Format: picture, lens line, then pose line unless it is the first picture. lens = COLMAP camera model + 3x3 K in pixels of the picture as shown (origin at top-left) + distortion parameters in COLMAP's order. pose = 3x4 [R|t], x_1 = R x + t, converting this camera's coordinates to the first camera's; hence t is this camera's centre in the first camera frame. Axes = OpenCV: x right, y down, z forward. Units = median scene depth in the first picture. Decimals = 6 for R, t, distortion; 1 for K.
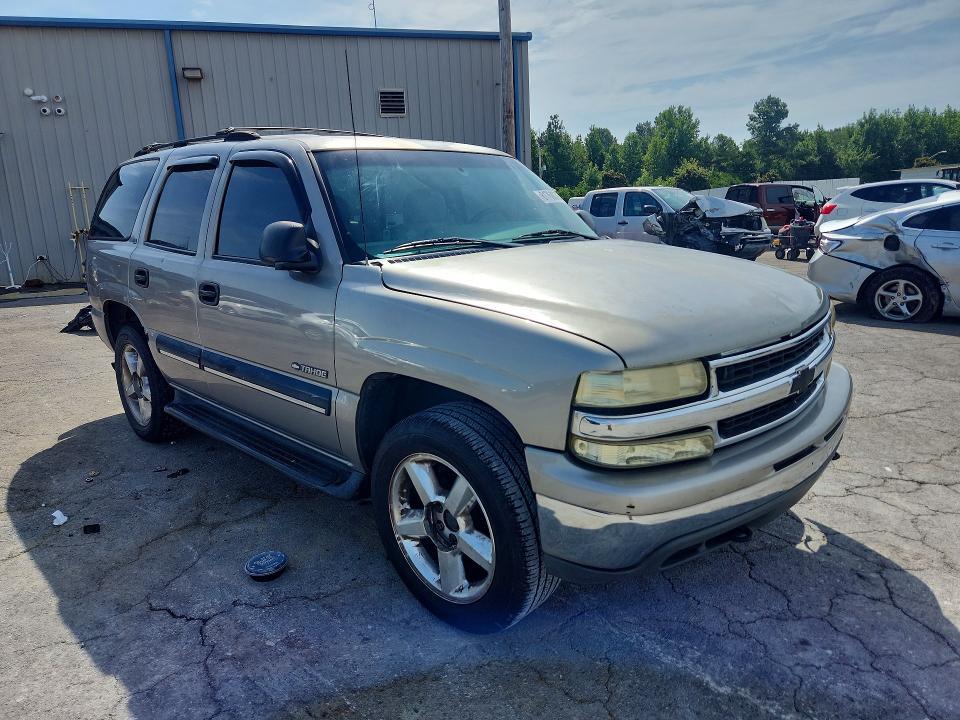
lens RADIAL K [[646.9, 0, 480.0], [0, 646.9, 360.0], [0, 0, 1]] dist [0.018334, -0.002886]
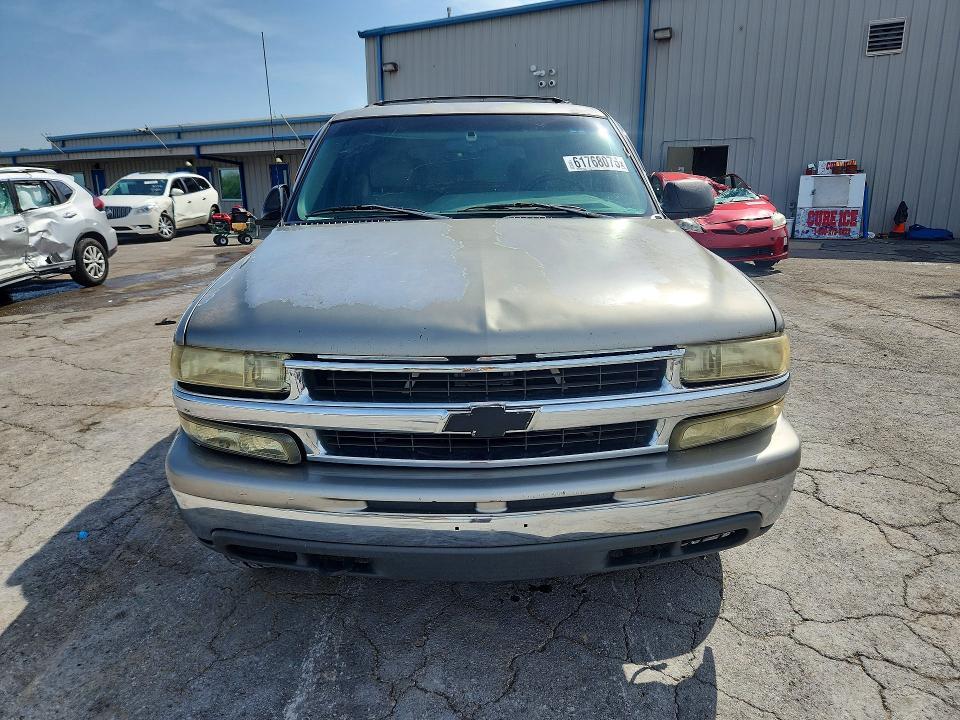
lens RADIAL K [[646.9, 0, 480.0], [0, 646.9, 360.0], [0, 0, 1]] dist [0.018334, -0.002886]
pose [[0.718880, 0.207175, -0.663544, 0.761685], [-0.167006, 0.978071, 0.124445, -0.101103], [0.674775, 0.021355, 0.737715, 0.350797]]
